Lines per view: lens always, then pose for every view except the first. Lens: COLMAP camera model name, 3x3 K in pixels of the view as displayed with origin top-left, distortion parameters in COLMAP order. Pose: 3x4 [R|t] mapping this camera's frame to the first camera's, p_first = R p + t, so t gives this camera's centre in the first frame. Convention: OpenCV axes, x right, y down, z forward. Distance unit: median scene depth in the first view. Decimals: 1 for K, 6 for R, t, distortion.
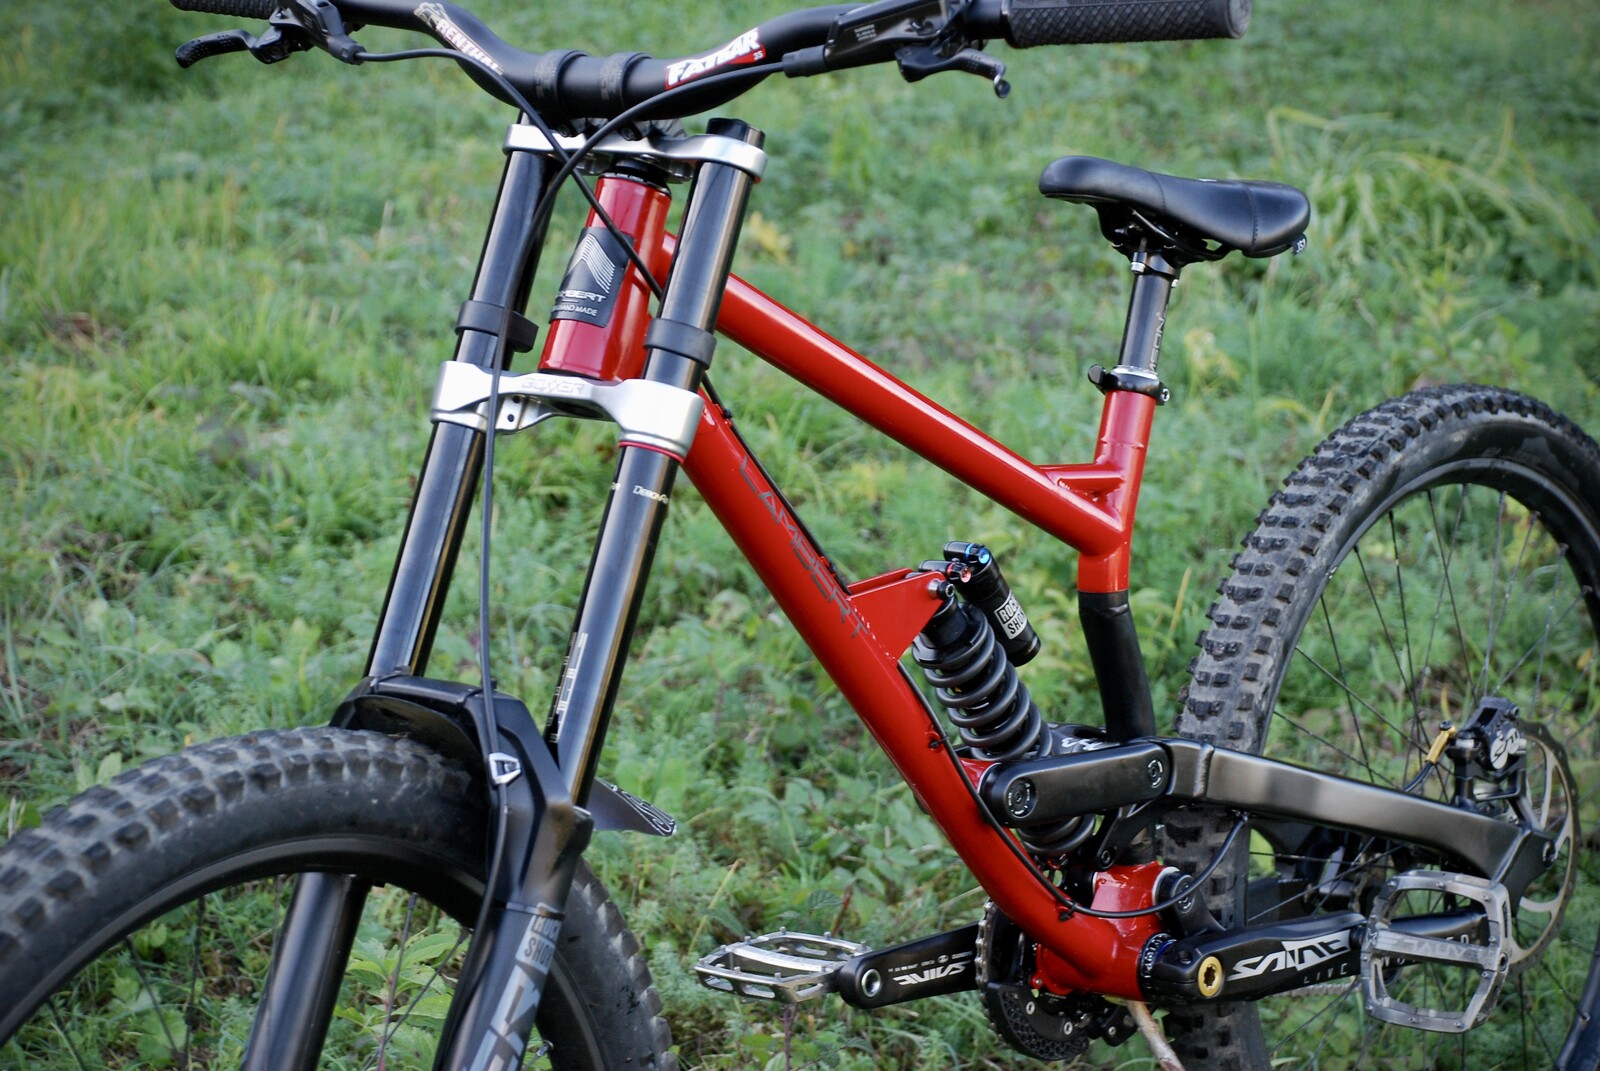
lens RADIAL K [[4050.1, 0, 799.8], [0, 4050.1, 534.1], [0, 0, 1]] dist [0.800641, 0.000000]
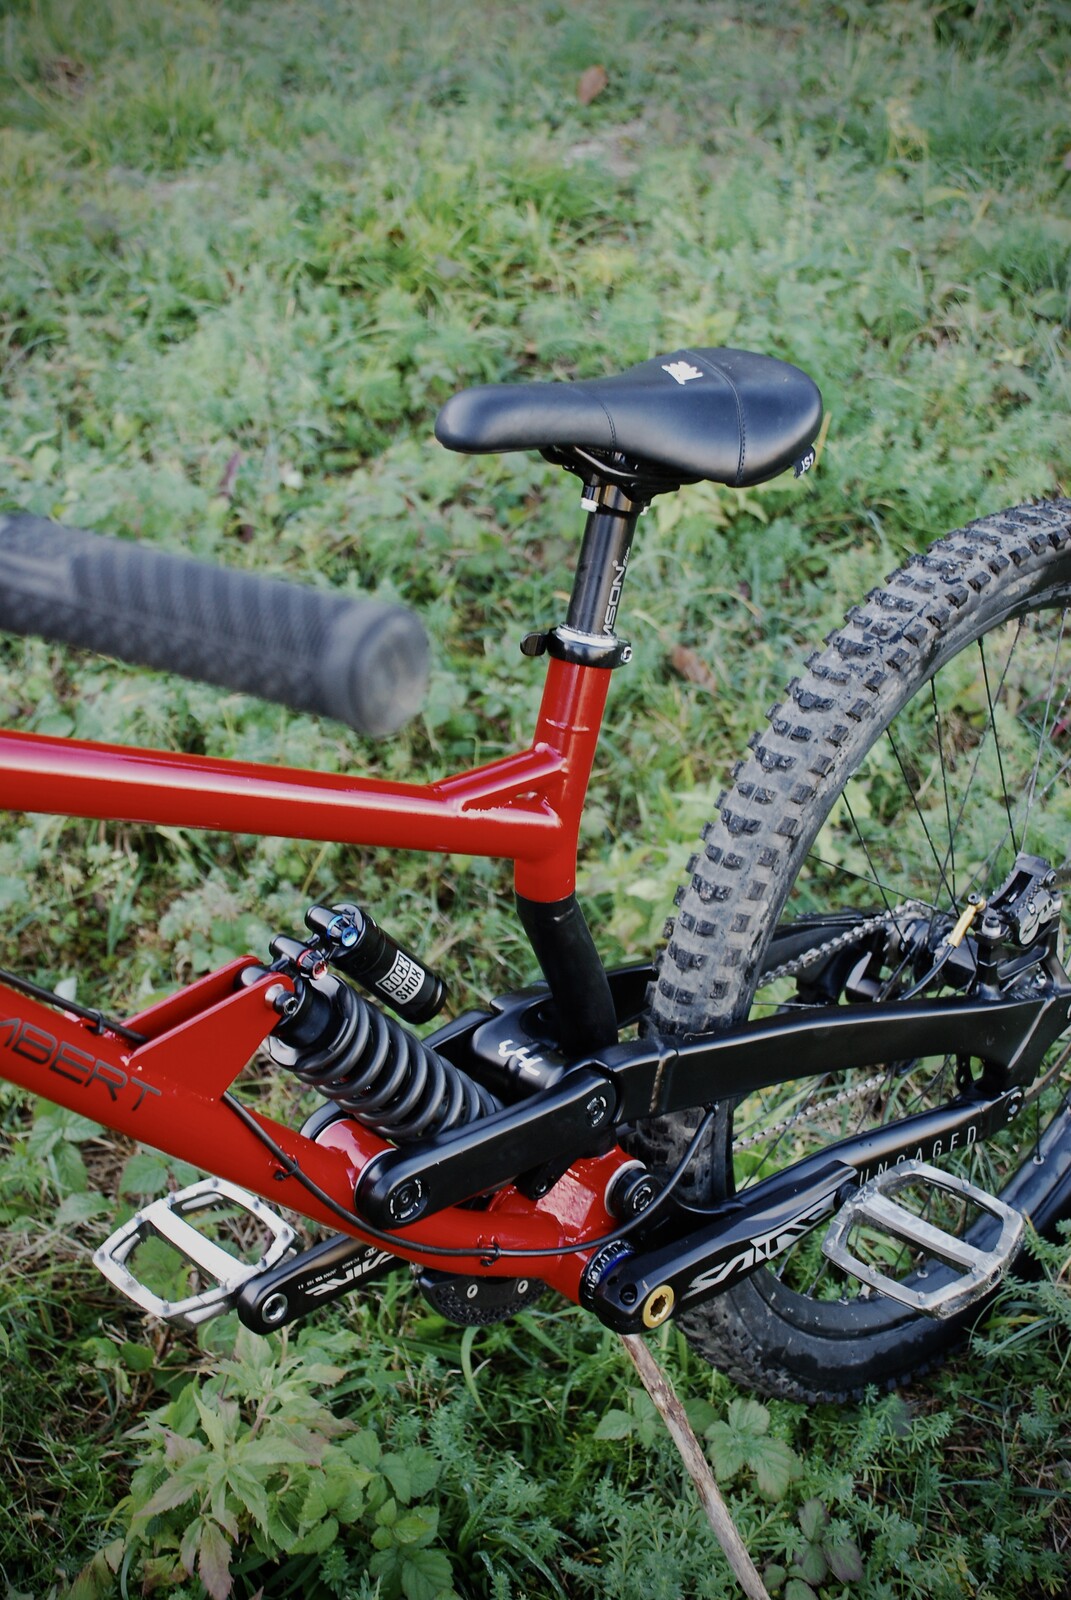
lens RADIAL K [[2124.7, 0, 532.7], [0, 2124.7, 800.0], [0, 0, 1]] dist [0.179432, 0.000000]
pose [[0.995163, 0.032893, -0.092568, 0.106833], [0.000430, 0.940811, 0.338932, -0.143272], [0.098238, -0.337332, 0.936246, 0.578277]]
